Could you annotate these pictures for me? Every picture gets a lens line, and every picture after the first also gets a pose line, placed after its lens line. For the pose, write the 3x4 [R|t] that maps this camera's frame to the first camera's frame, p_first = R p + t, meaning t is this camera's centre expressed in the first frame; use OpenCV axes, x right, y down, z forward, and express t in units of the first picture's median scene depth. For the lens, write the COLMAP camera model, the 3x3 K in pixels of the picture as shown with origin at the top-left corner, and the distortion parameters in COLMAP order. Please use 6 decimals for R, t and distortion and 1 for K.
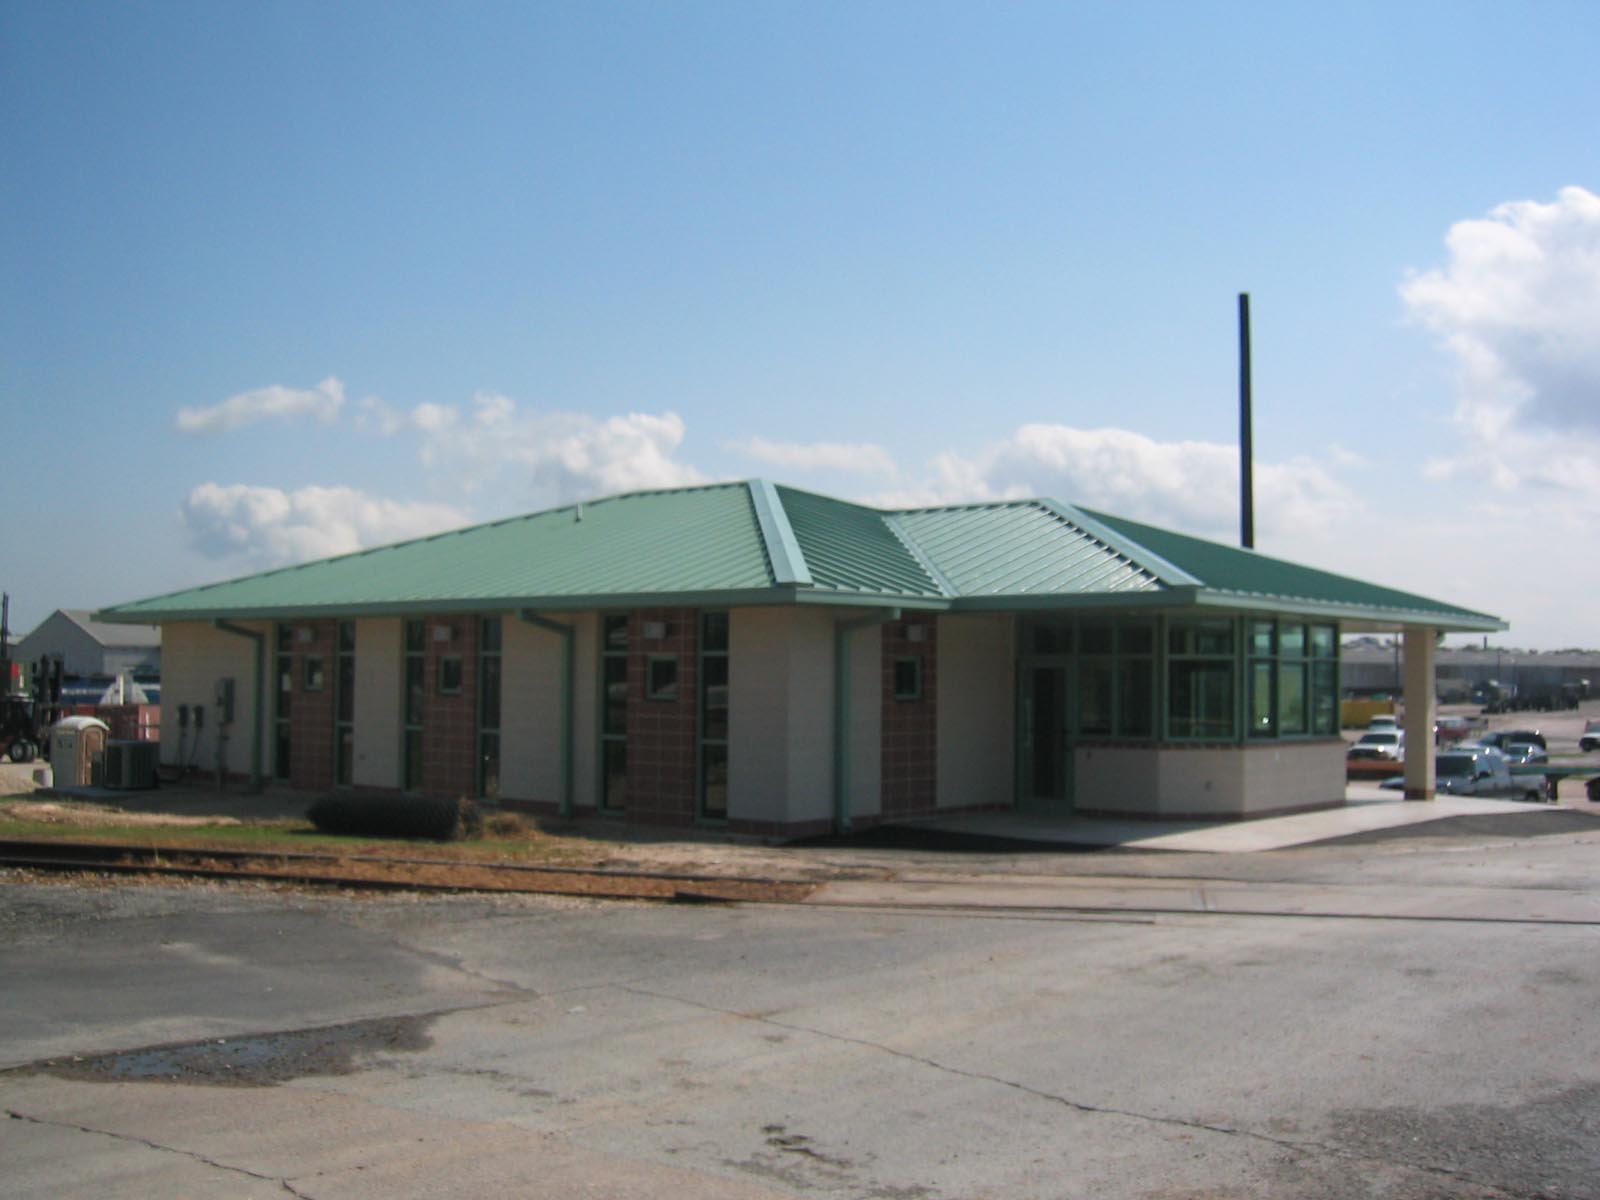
lens RADIAL K [[1646.6, 0, 800.0], [0, 1646.6, 600.0], [0, 0, 1]] dist [-0.178878, 0.007983]
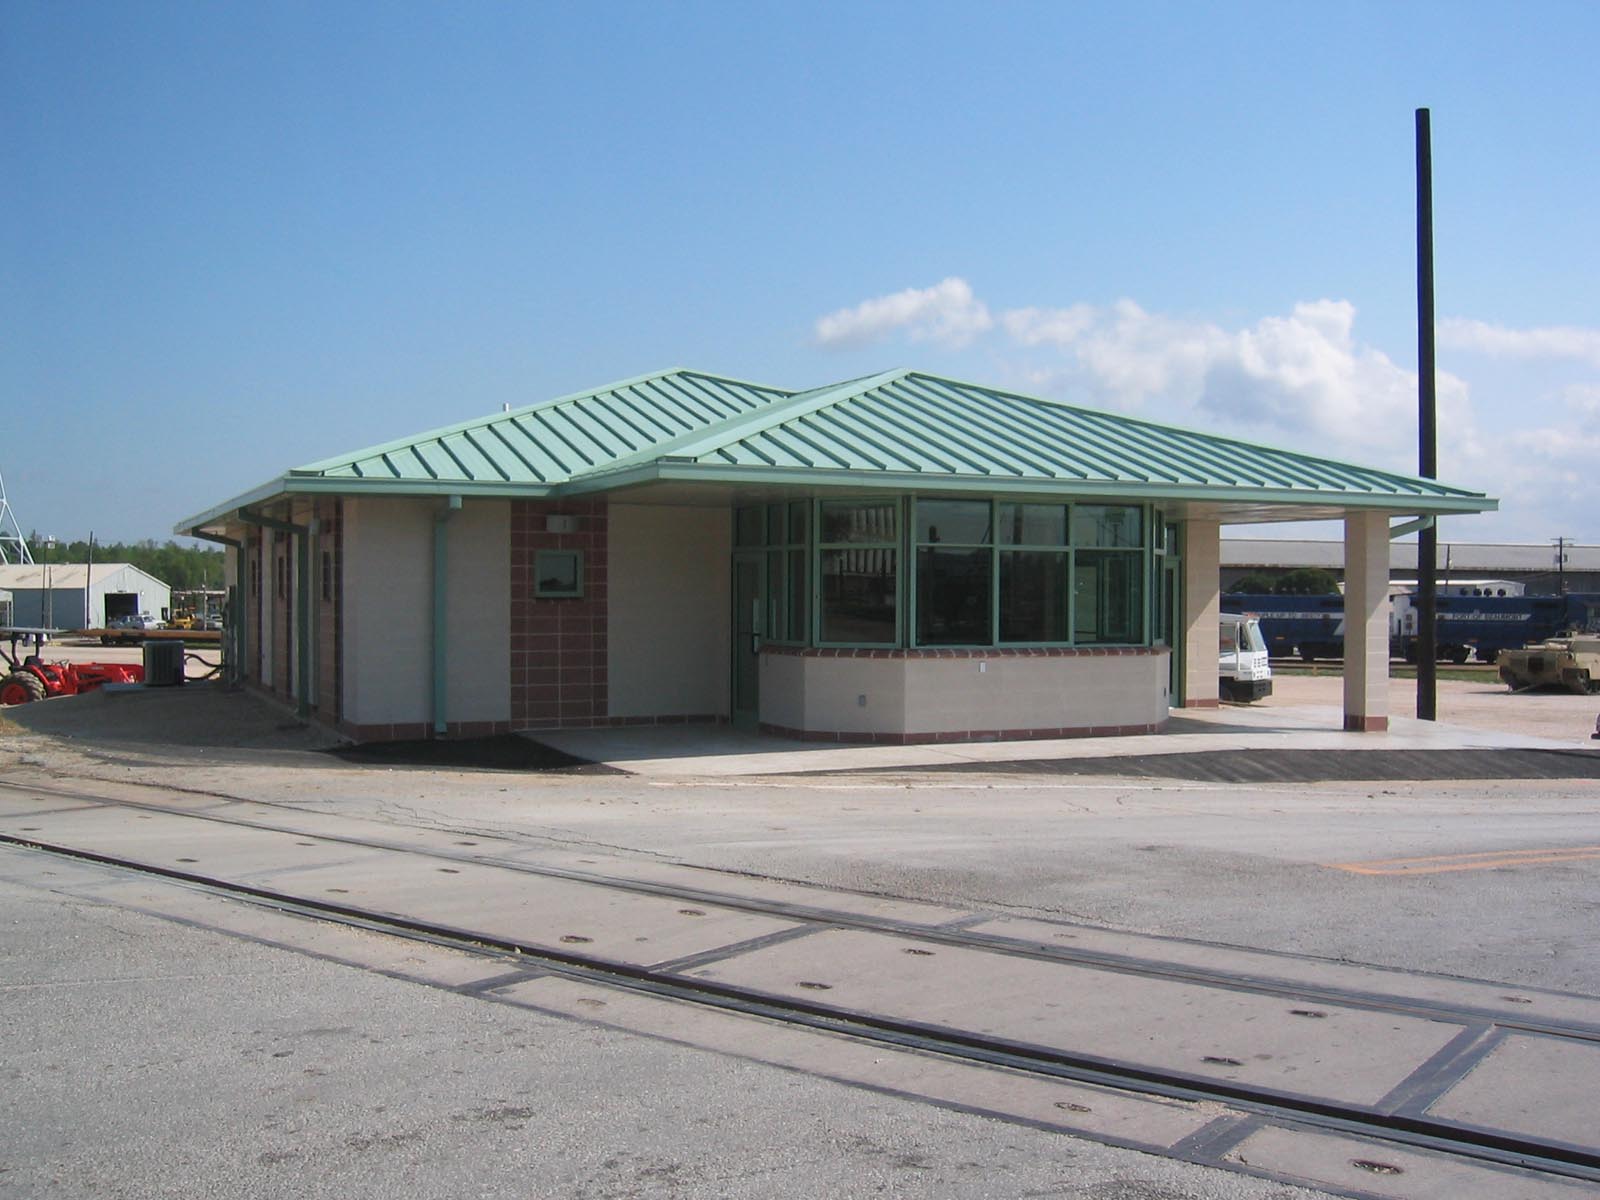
lens RADIAL K [[1646.6, 0, 800.0], [0, 1646.6, 600.0], [0, 0, 1]] dist [-0.178878, 0.007983]
pose [[0.931092, -0.002254, -0.364777, 0.513412], [0.023671, 0.998247, 0.054252, 0.015893], [0.364015, -0.059148, 0.929513, 0.202653]]
